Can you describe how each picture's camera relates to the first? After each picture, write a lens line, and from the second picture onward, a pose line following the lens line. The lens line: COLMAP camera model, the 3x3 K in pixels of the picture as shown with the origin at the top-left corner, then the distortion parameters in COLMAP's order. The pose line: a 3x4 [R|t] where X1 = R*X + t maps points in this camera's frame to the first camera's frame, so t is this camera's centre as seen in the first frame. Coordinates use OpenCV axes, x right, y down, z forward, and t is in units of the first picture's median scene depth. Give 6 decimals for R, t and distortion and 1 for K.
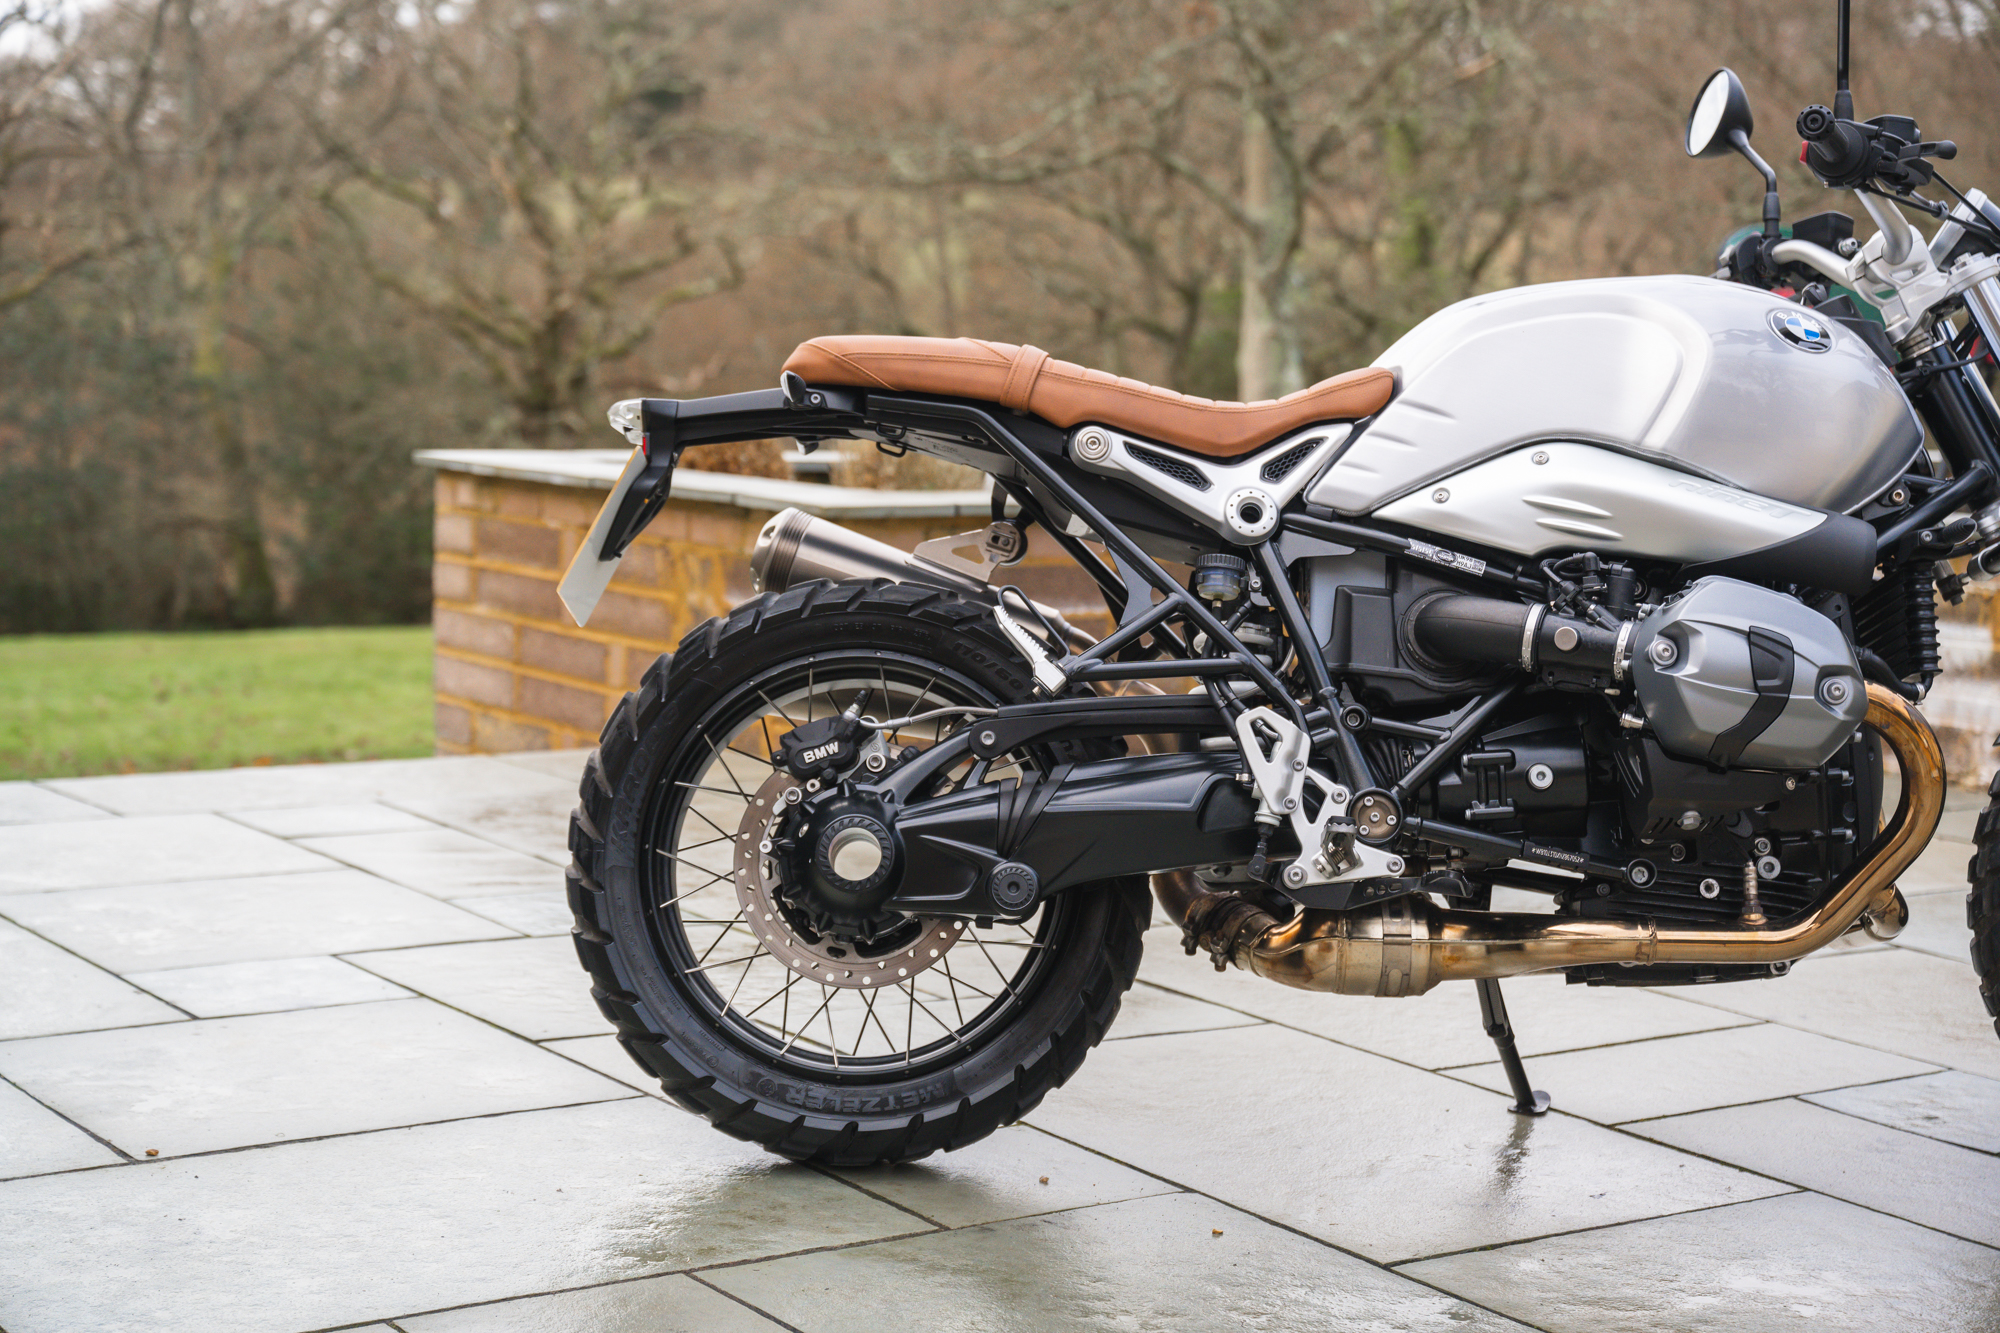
lens RADIAL K [[3329.7, 0, 994.5], [0, 3329.7, 669.1], [0, 0, 1]] dist [0.010766, 0.000000]
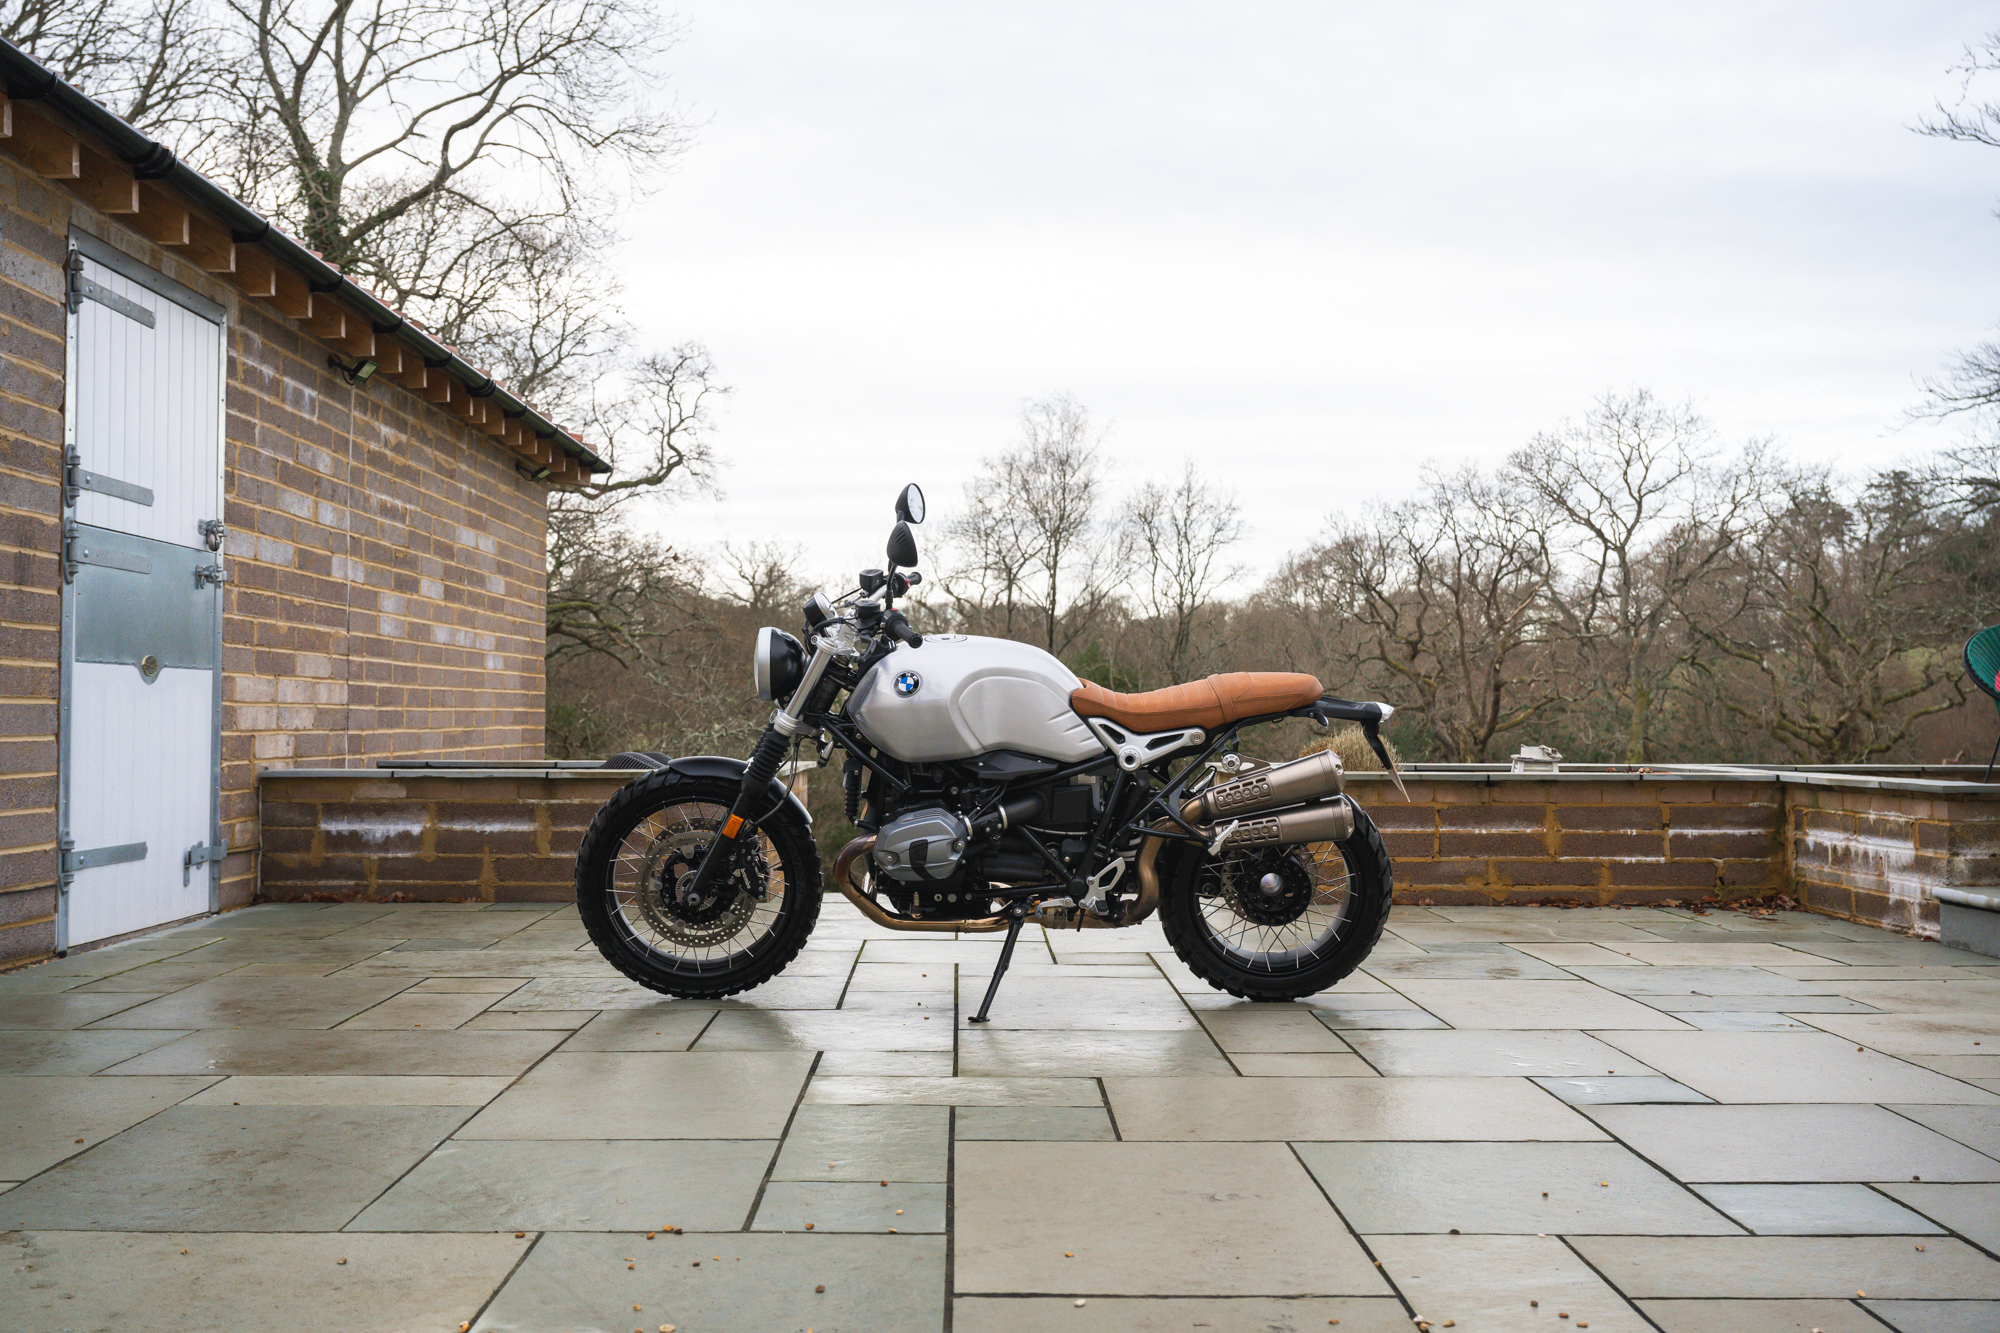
lens RADIAL K [[1961.6, 0, 995.6], [0, 1961.6, 659.6], [0, 0, 1]] dist [0.002134, 0.000000]
pose [[0.833193, -0.043259, -0.551288, 0.884308], [-0.037937, 0.990115, -0.135028, 0.093977], [0.551680, 0.133419, 0.823316, -0.209343]]
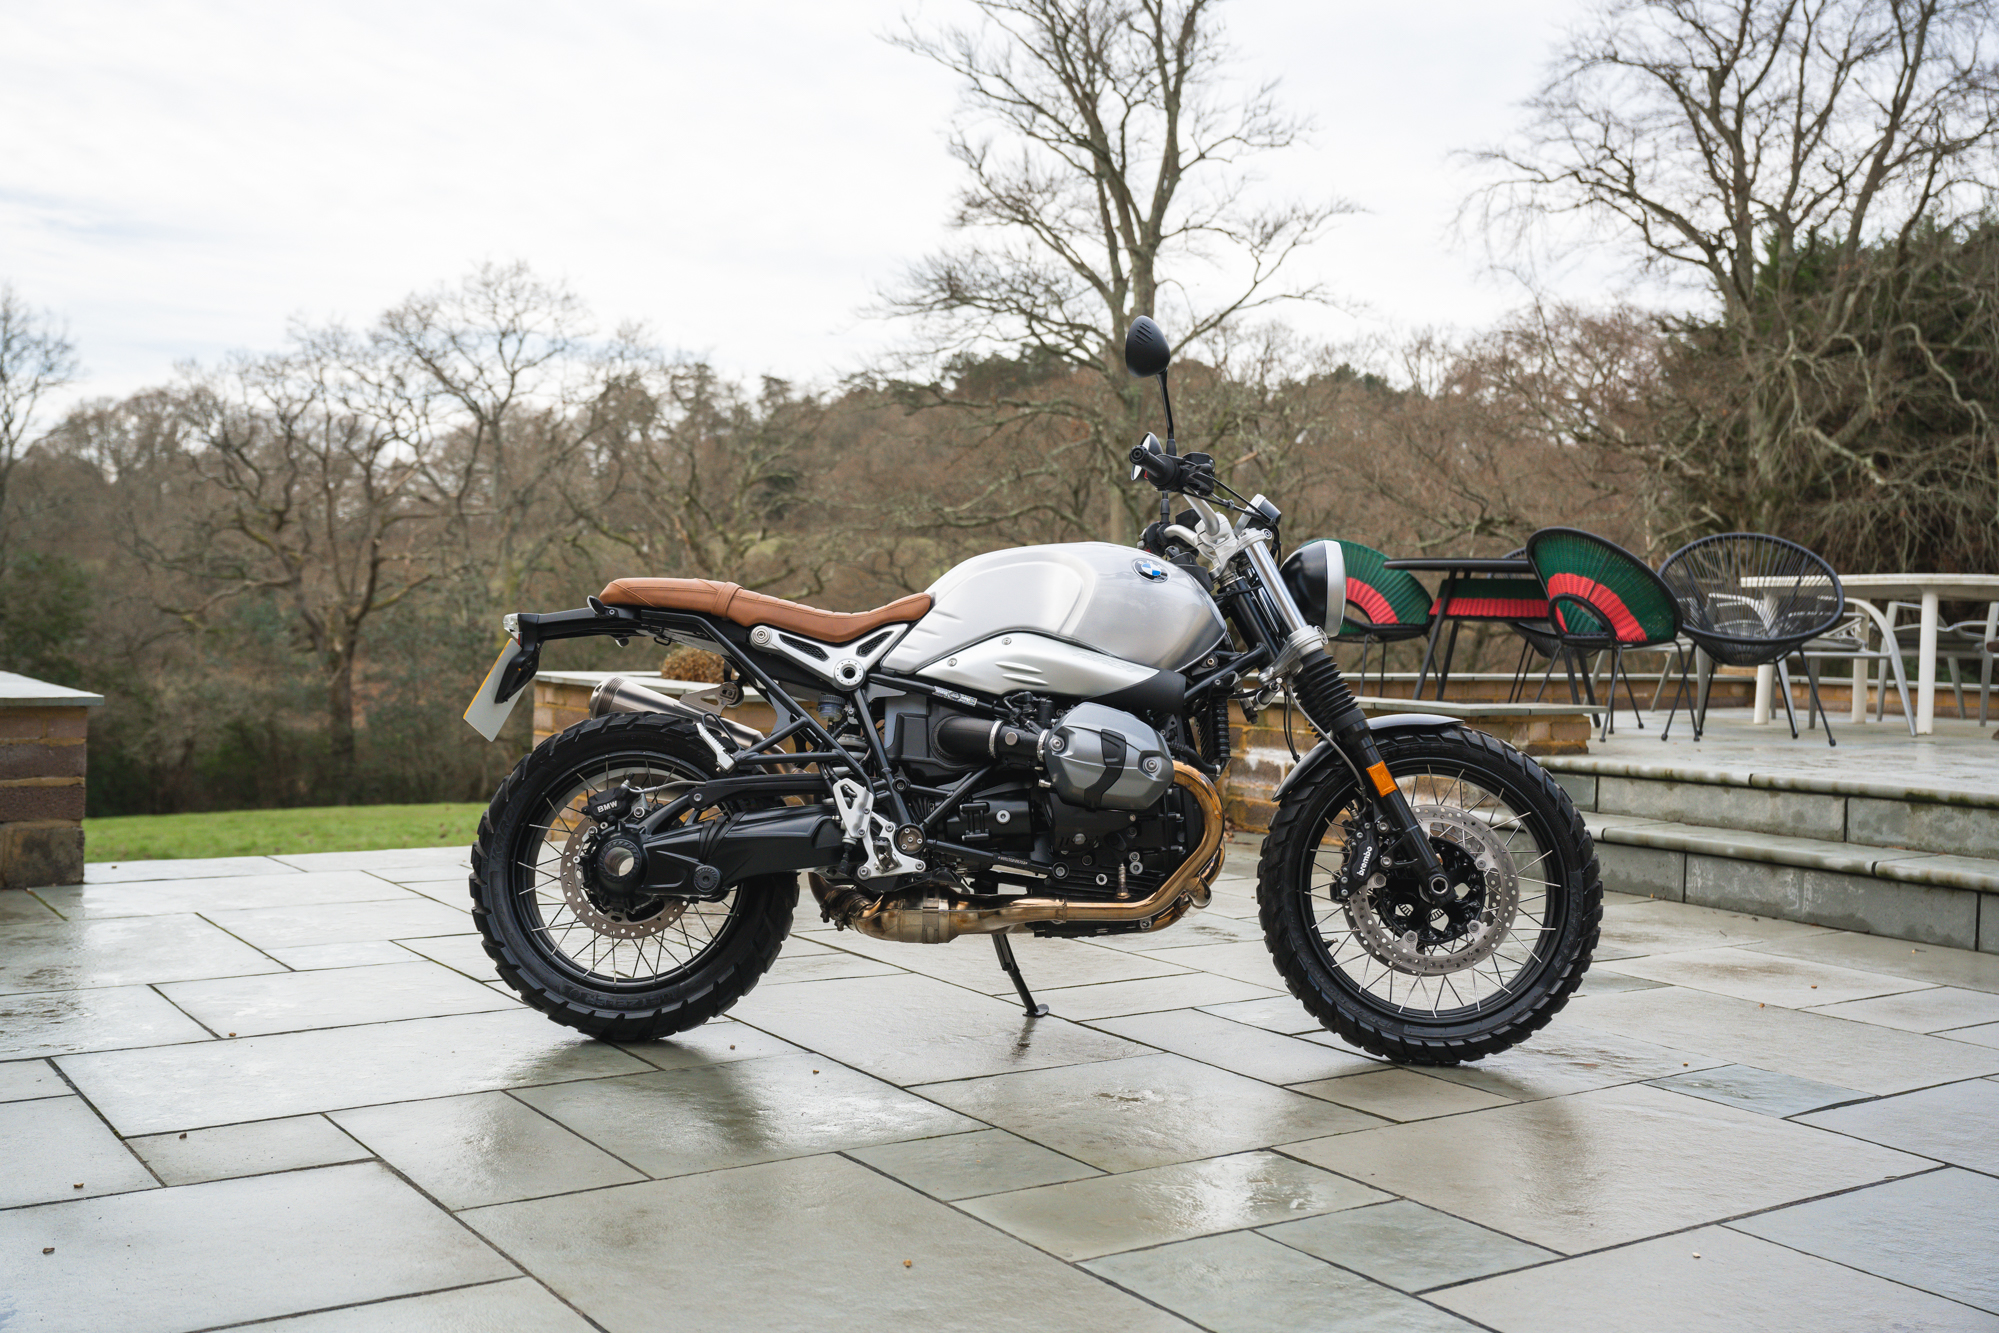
lens RADIAL K [[2026.4, 0, 990.2], [0, 2026.4, 670.9], [0, 0, 1]] dist [0.003031, 0.000000]
pose [[0.999976, -0.006605, -0.002009, 0.155021], [0.006431, 0.997005, -0.077073, 0.037060], [0.002512, 0.077059, 0.997023, -0.094822]]
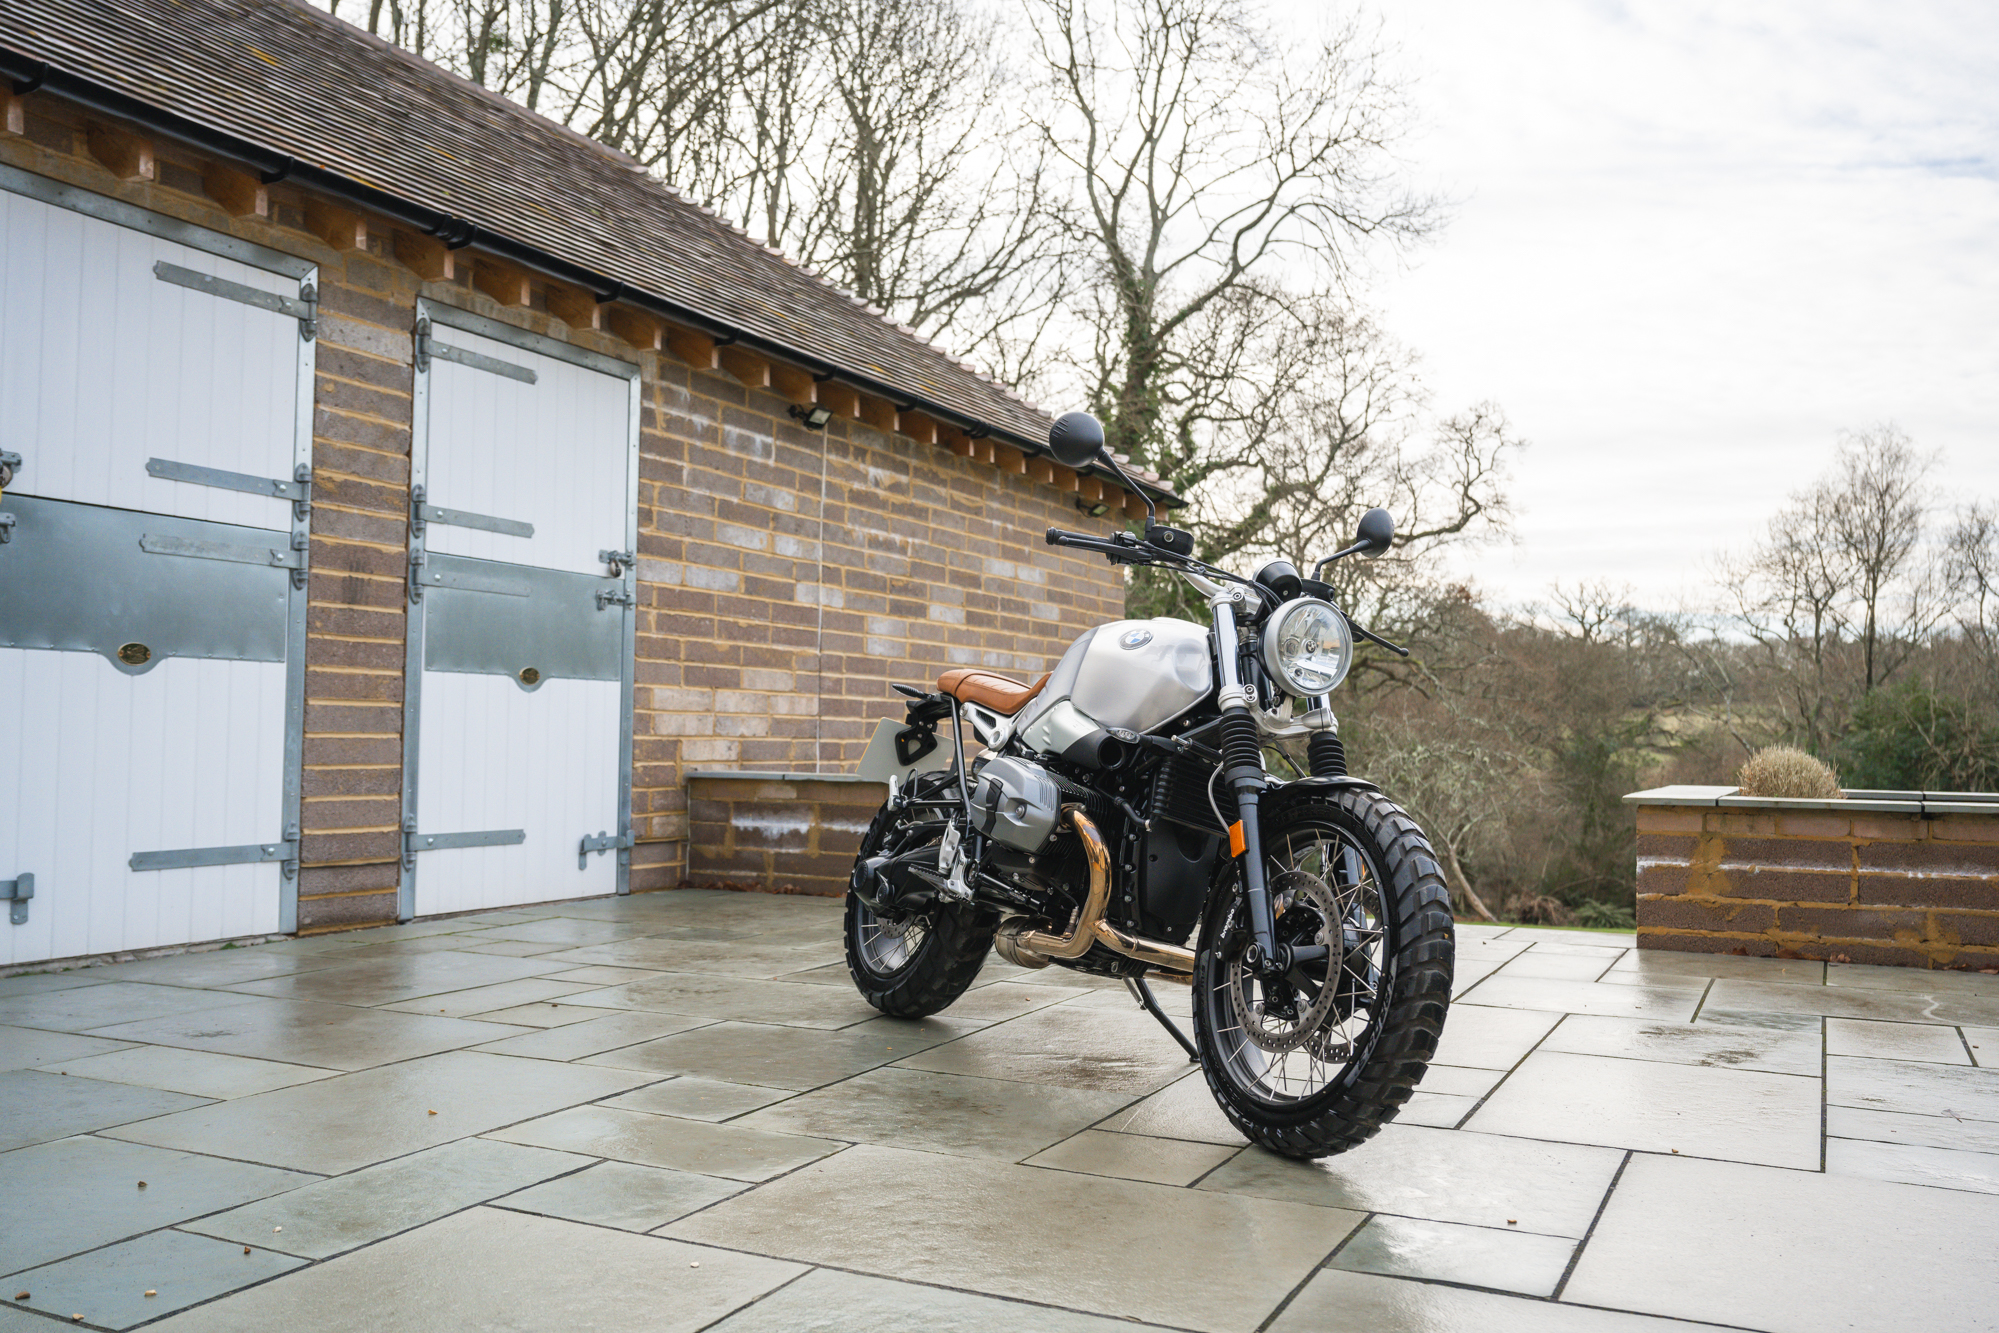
lens RADIAL K [[1699.9, 0, 993.5], [0, 1699.9, 666.3], [0, 0, 1]] dist [-0.004673, 0.007939]
pose [[0.489929, -0.058892, -0.869771, 1.057682], [-0.093130, 0.988470, -0.119388, 0.041029], [0.866773, 0.139494, 0.478796, 0.448309]]
